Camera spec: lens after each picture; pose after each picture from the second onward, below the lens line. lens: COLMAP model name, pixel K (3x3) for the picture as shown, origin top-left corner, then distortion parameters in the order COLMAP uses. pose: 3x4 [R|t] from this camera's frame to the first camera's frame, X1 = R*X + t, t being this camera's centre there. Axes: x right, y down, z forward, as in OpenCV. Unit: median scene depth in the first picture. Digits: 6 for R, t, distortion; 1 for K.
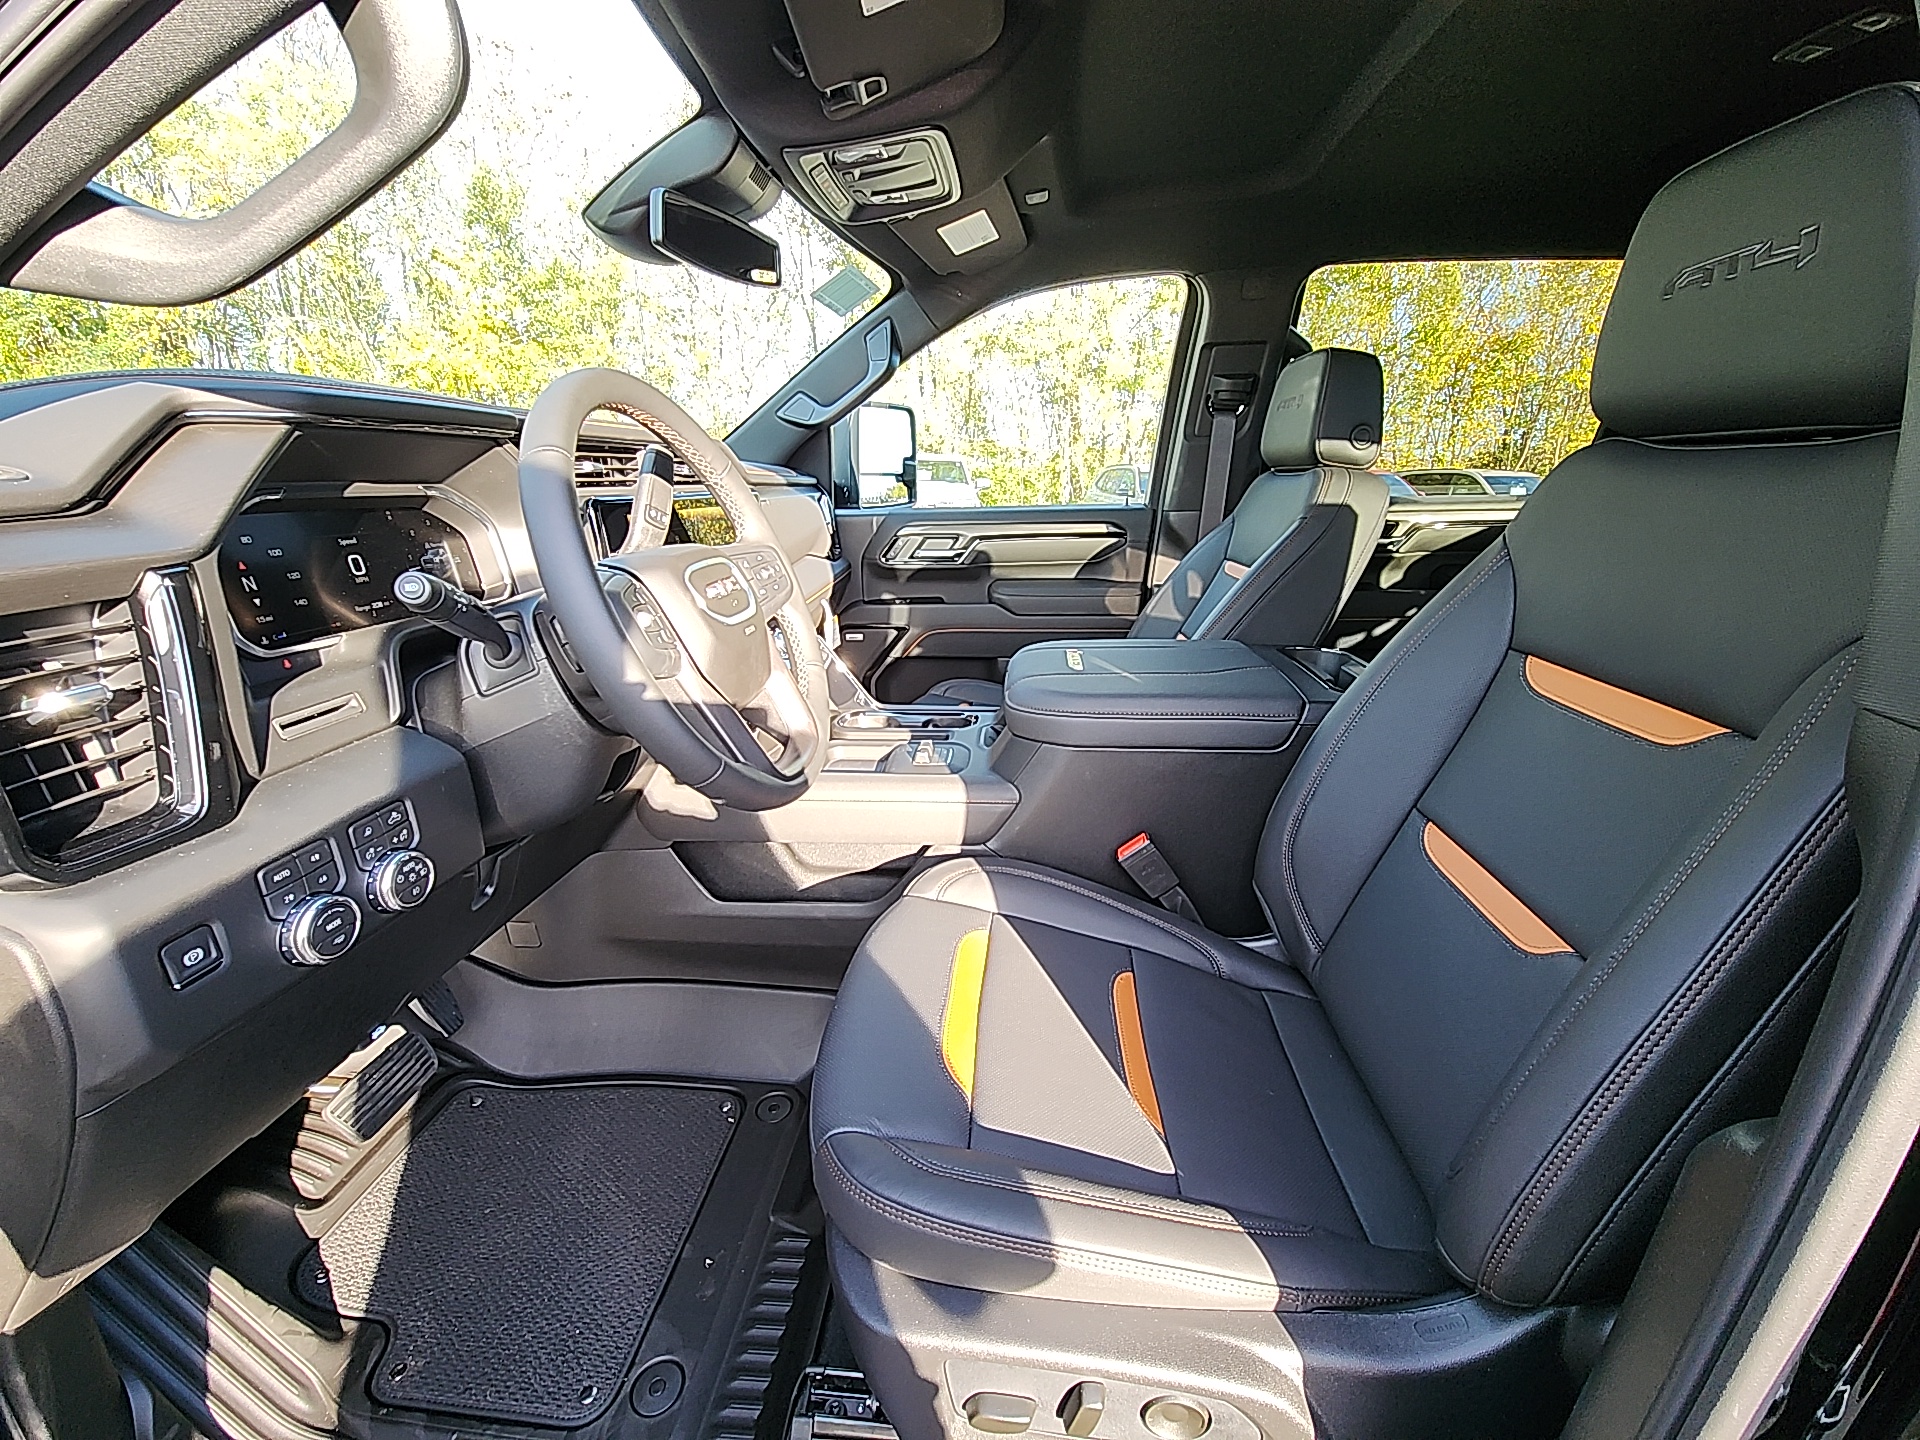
lens RADIAL K [[779.8, 0, 951.3], [0, 779.8, 709.6], [0, 0, 1]] dist [0.008463, -0.005821]
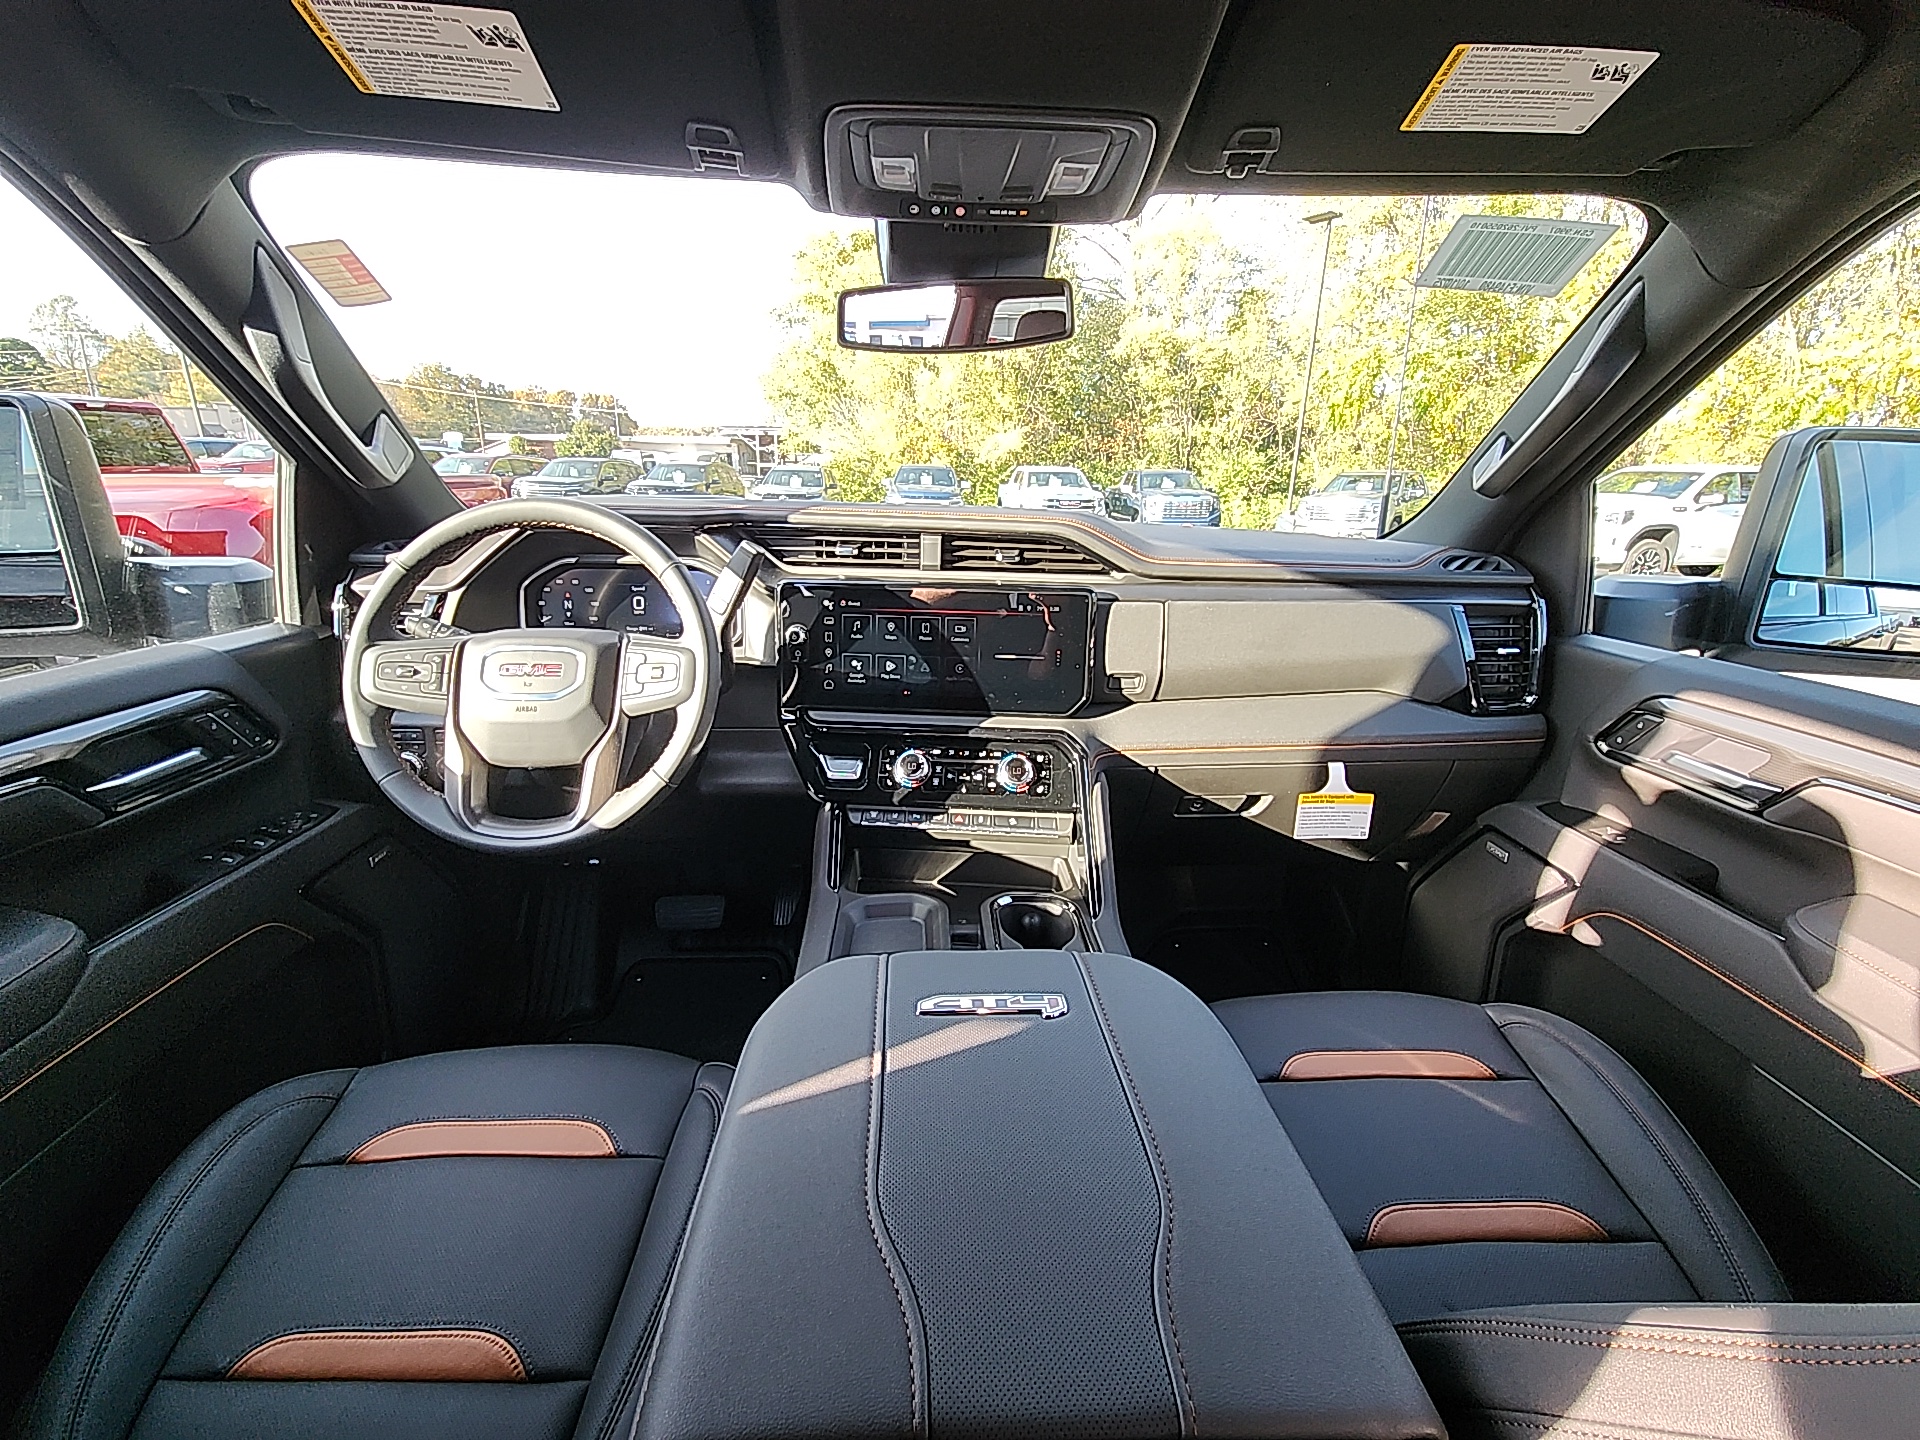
lens RADIAL K [[779.8, 0, 945.7], [0, 779.8, 720.3], [0, 0, 1]] dist [0.008463, -0.005821]
pose [[0.126276, 0.304125, -0.944226, 0.640146], [-0.301090, 0.918692, 0.255634, -0.390900], [0.945198, 0.252017, 0.207578, 0.910687]]
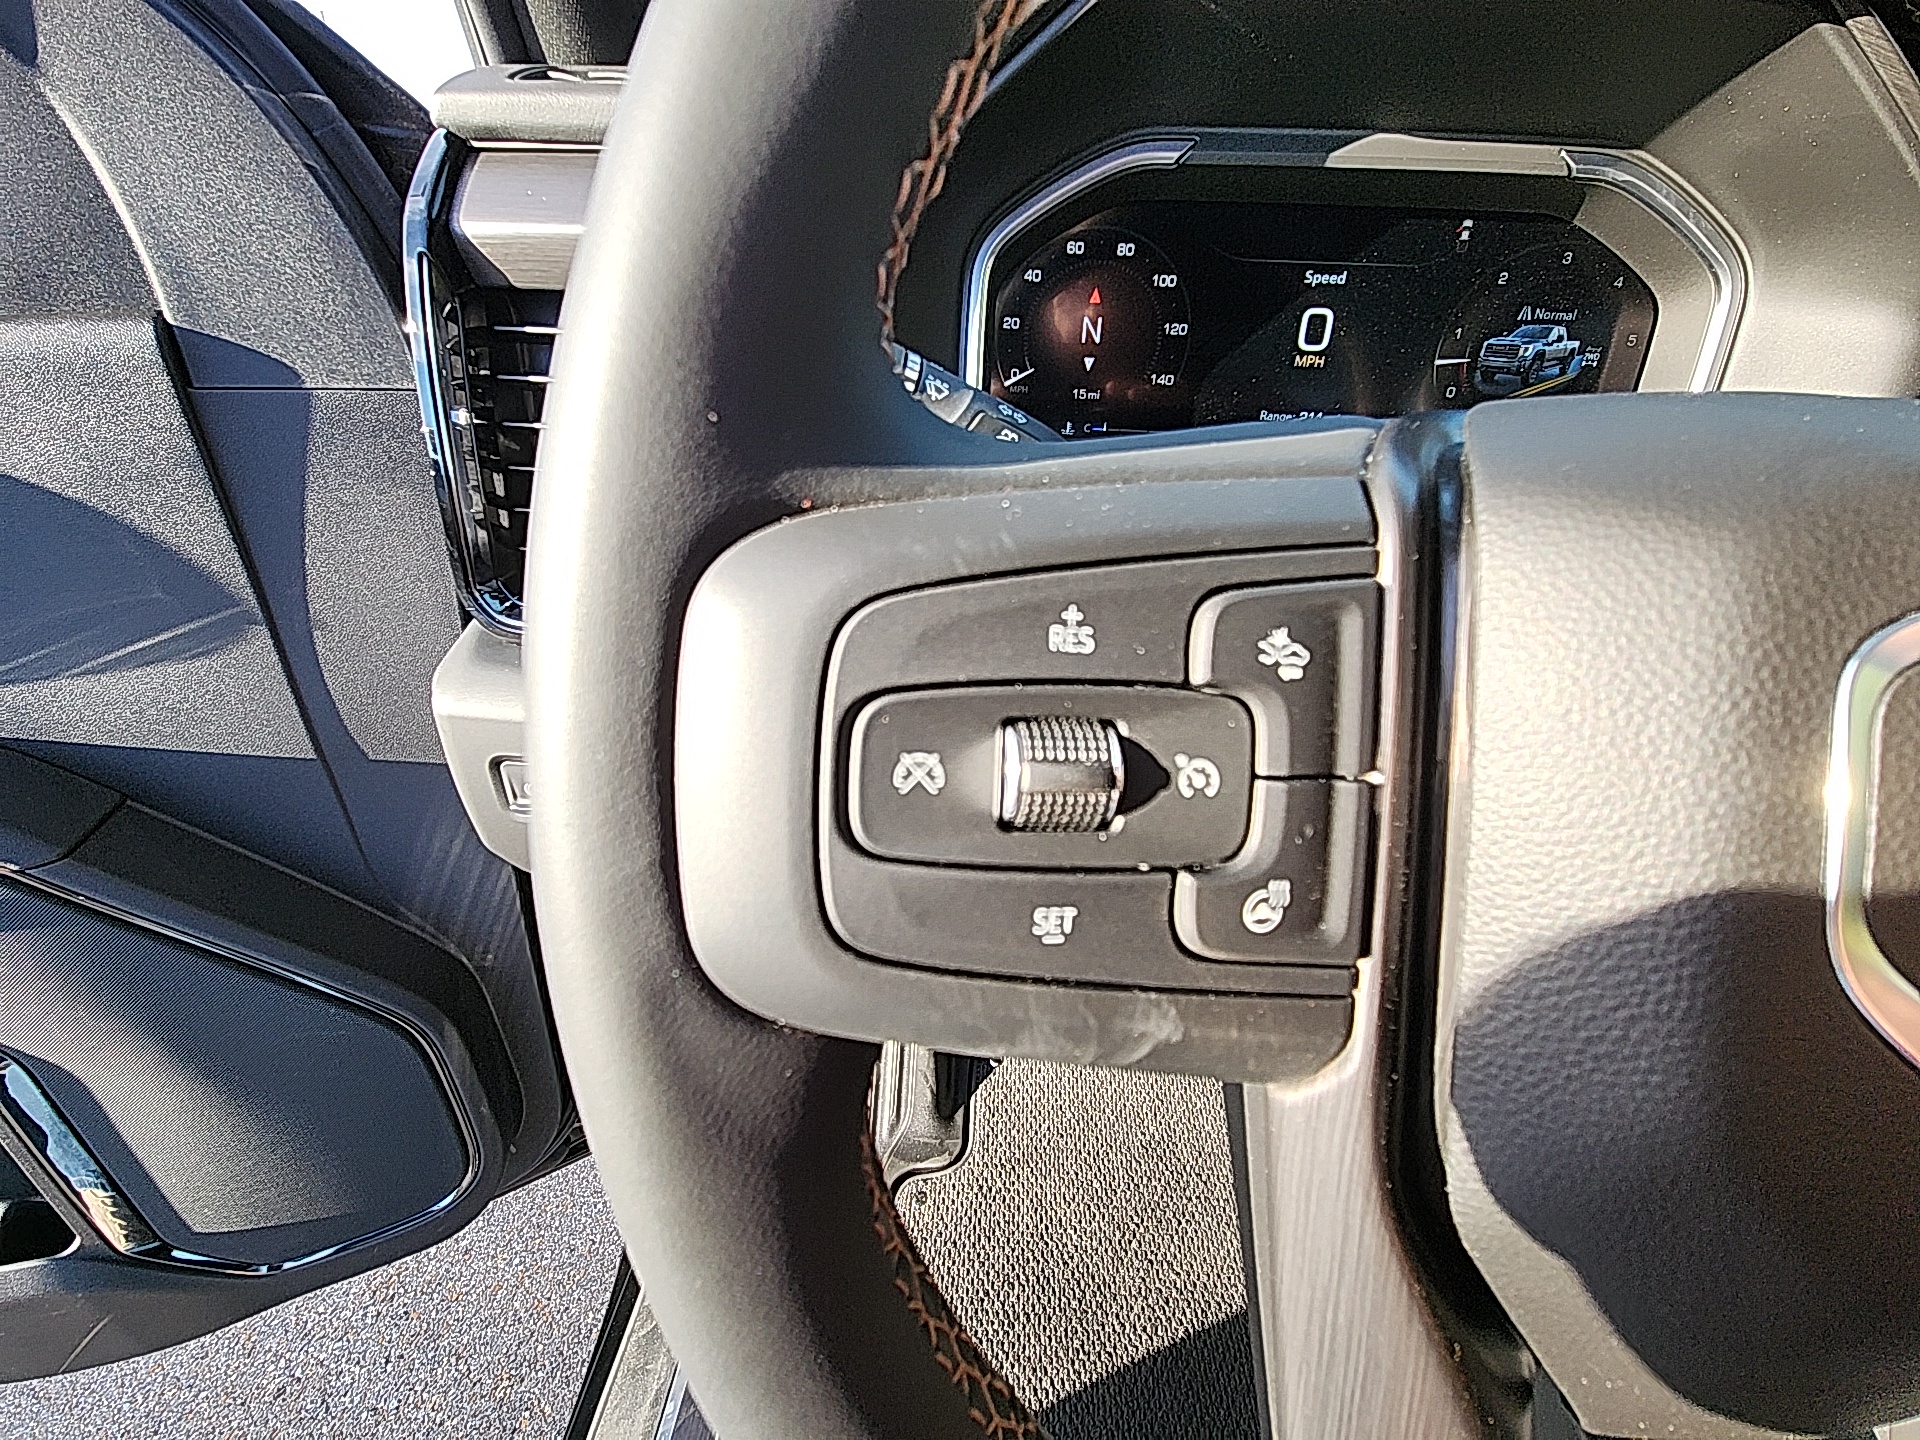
lens RADIAL K [[779.8, 0, 953.6], [0, 779.8, 708.3], [0, 0, 1]] dist [0.008463, -0.005821]
pose [[0.024140, 0.520118, -0.853753, -0.137863], [-0.315872, 0.814221, 0.487103, -0.108152], [0.948495, 0.257918, 0.183946, 0.510876]]
